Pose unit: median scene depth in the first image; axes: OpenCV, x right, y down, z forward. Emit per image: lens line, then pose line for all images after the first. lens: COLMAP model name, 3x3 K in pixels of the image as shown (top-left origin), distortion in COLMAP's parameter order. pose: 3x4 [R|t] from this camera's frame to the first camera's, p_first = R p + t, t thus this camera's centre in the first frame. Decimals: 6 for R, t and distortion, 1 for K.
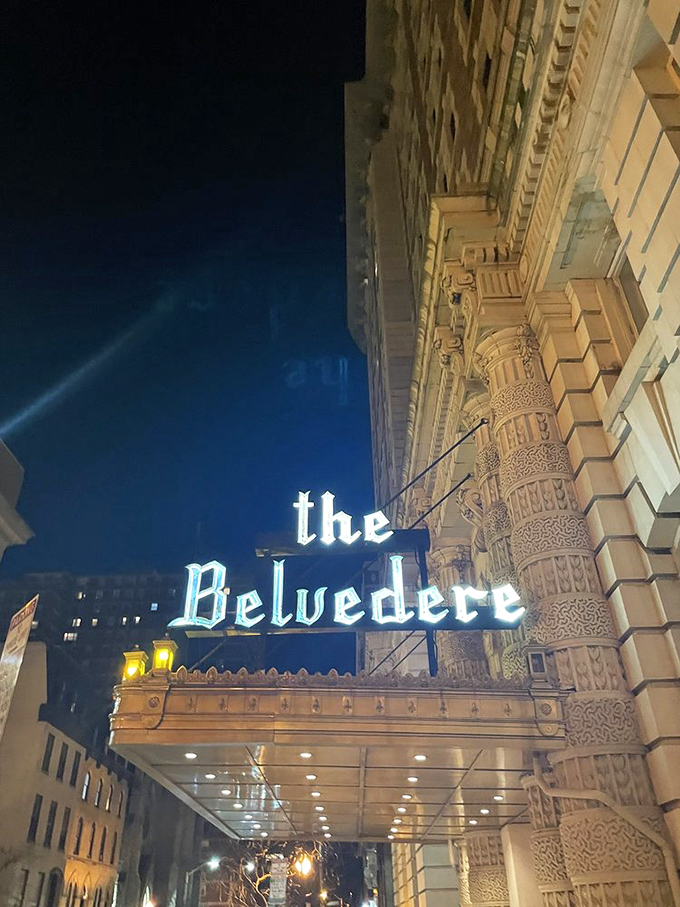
lens RADIAL K [[692.7, 0, 340.0], [0, 692.7, 453.5], [0, 0, 1]] dist [0.108889, -0.138561]
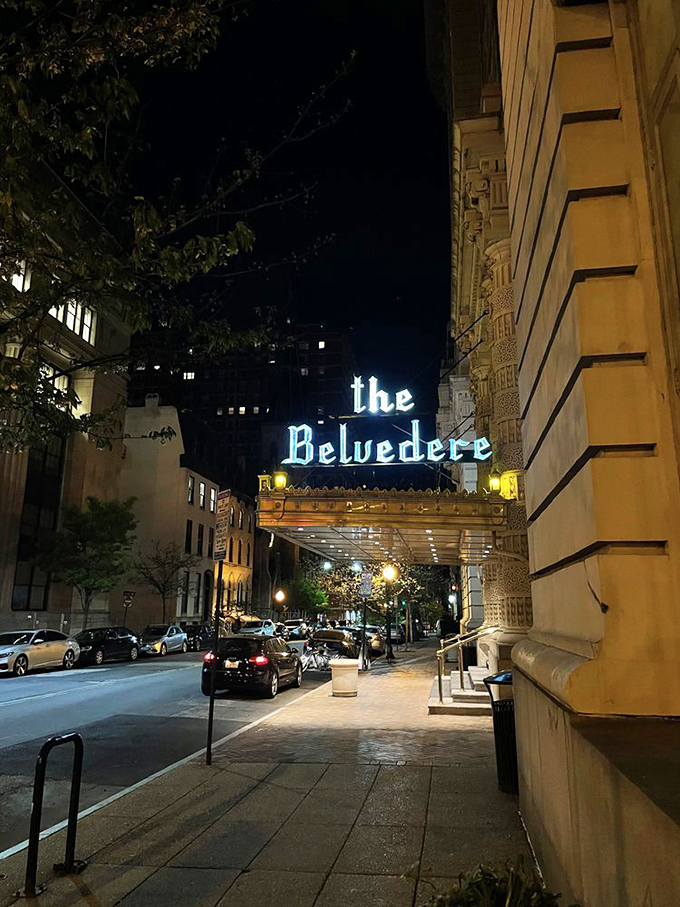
lens RADIAL K [[692.7, 0, 340.0], [0, 692.7, 453.5], [0, 0, 1]] dist [0.108889, -0.138561]
pose [[0.990552, -0.010719, -0.136717, 0.129264], [0.059281, 0.932449, 0.356405, -0.369236], [0.123661, -0.361143, 0.924275, -0.541965]]
